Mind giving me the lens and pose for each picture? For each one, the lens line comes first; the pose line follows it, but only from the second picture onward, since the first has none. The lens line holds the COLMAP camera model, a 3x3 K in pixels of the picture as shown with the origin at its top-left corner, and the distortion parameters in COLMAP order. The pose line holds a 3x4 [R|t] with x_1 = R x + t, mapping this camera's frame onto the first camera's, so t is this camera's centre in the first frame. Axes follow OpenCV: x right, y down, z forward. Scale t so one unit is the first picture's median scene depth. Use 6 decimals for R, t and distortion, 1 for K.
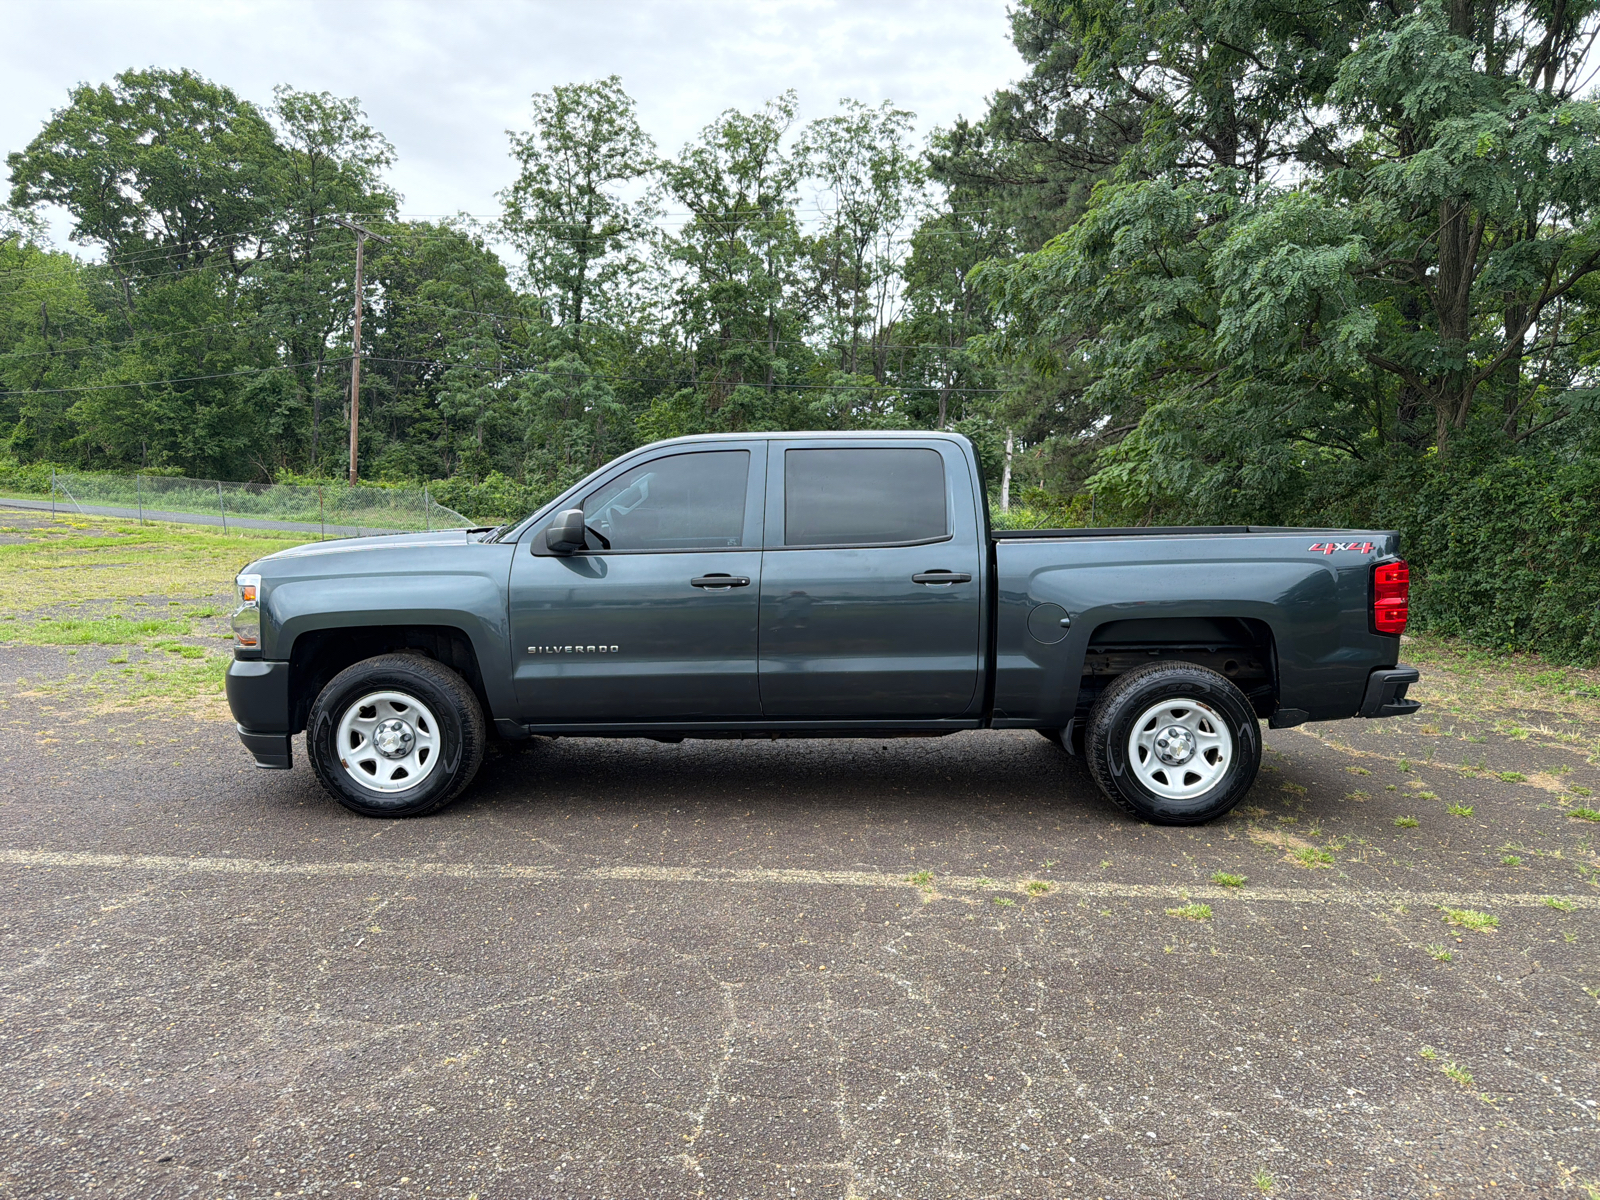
lens RADIAL K [[1136.1, 0, 790.0], [0, 1136.1, 613.8], [0, 0, 1]] dist [0.041199, -0.054770]
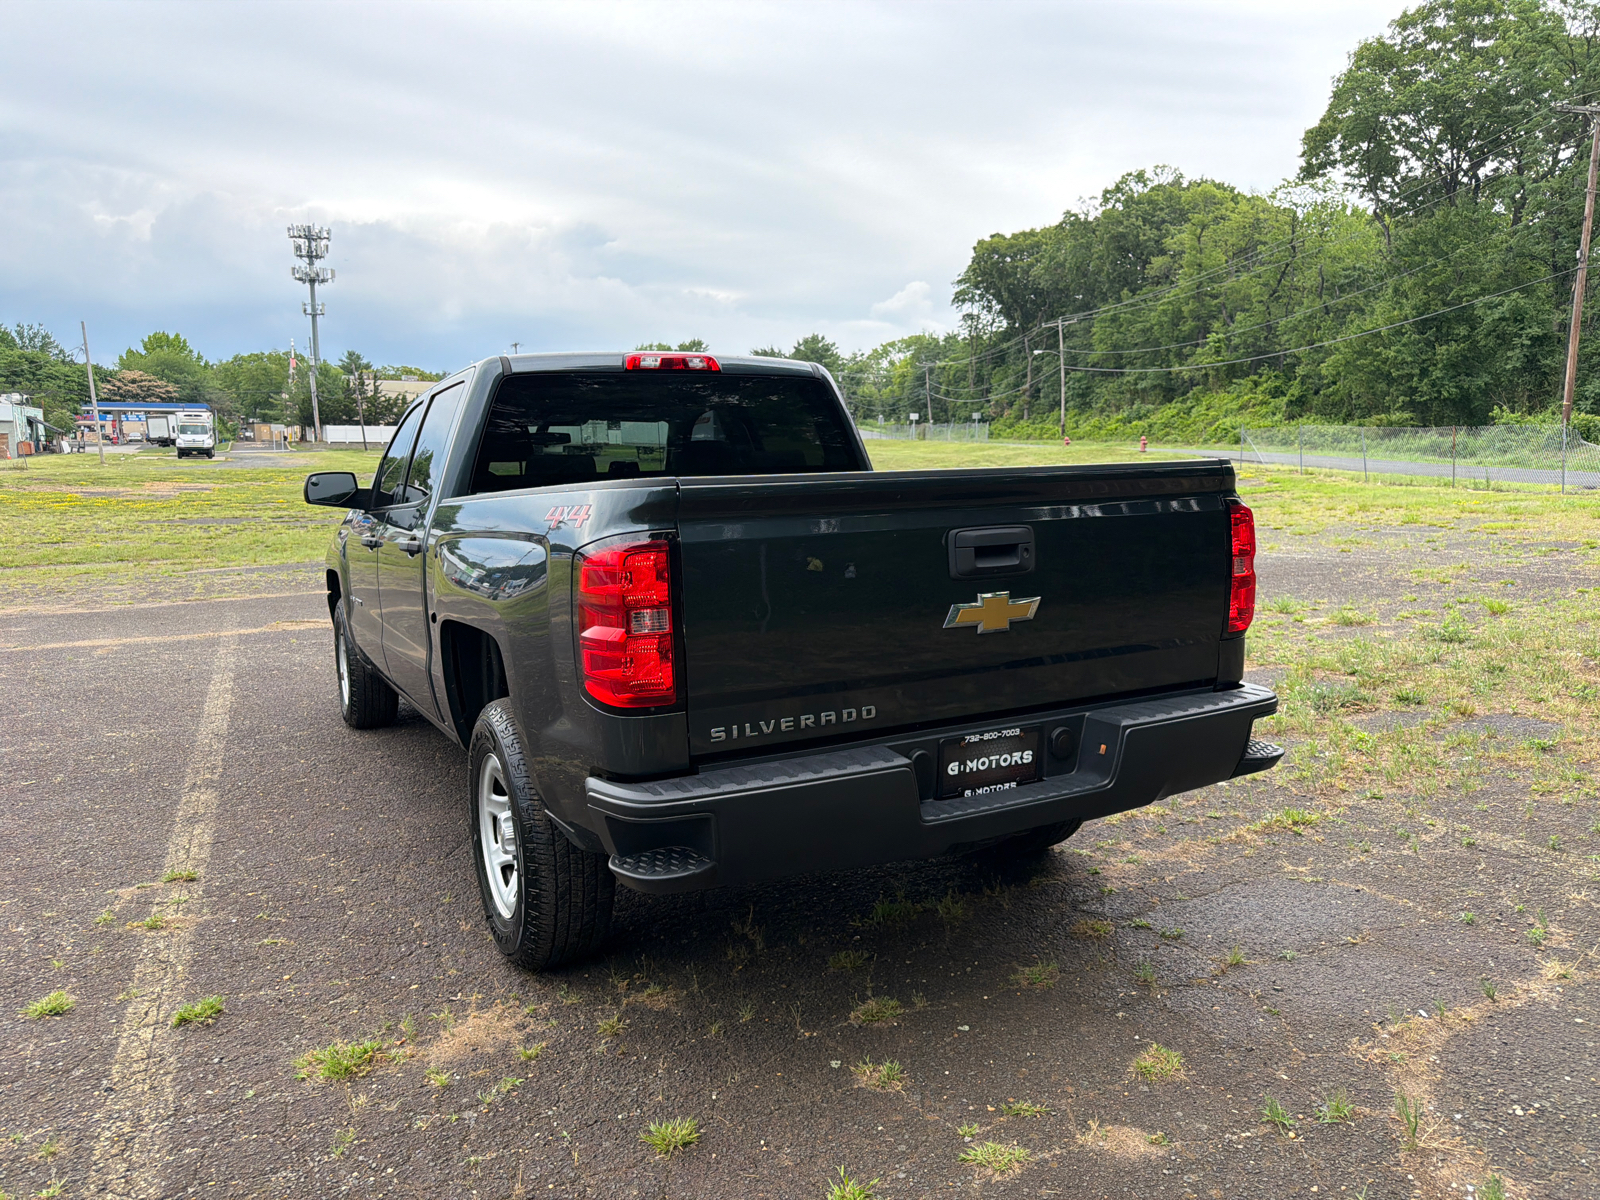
lens RADIAL K [[1136.1, 0, 817.5], [0, 1136.1, 601.3], [0, 0, 1]] dist [0.041199, -0.054770]
pose [[0.470042, 0.072213, -0.879685, 0.087885], [-0.040457, 0.997363, 0.060256, -0.004934], [0.881716, 0.007266, 0.471724, 0.077678]]
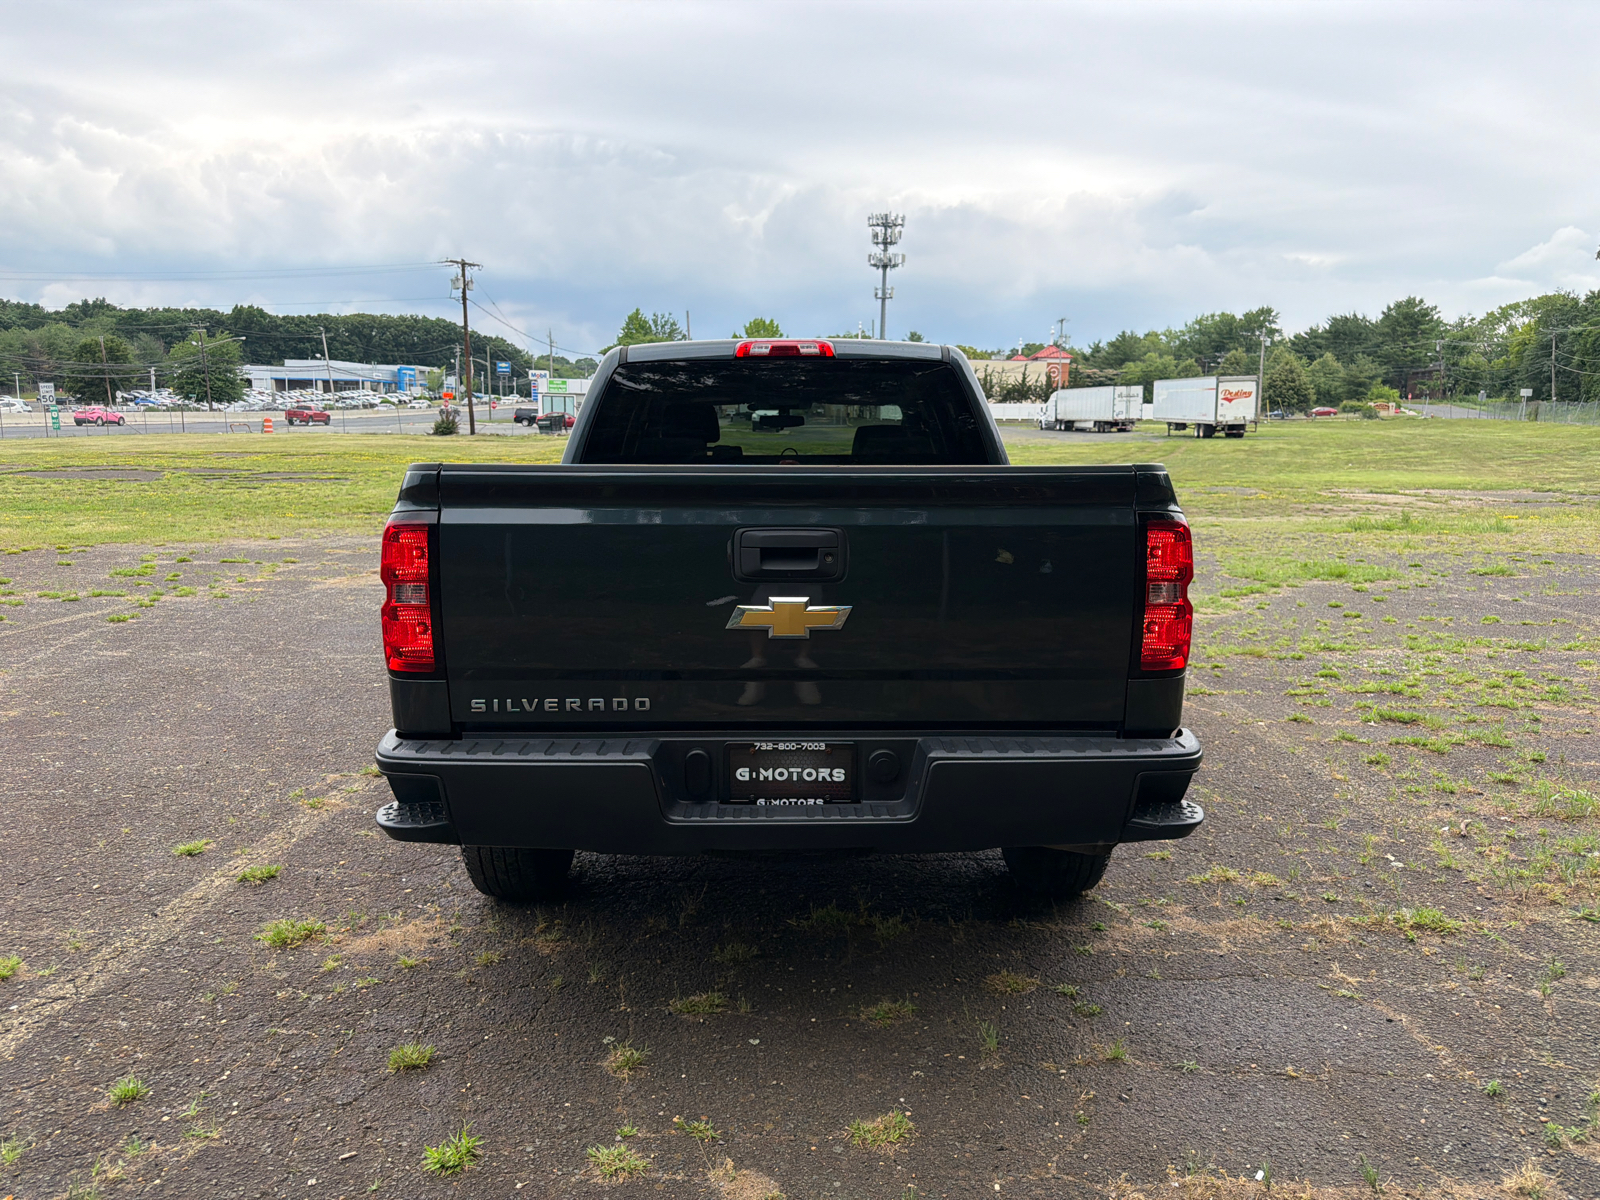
lens RADIAL K [[1136.1, 0, 803.2], [0, 1136.1, 608.8], [0, 0, 1]] dist [0.041199, -0.054770]
pose [[0.010839, 0.119087, -0.992825, 0.094252], [-0.085794, 0.989332, 0.117732, -0.007611], [0.996254, 0.083903, 0.020940, 0.106276]]
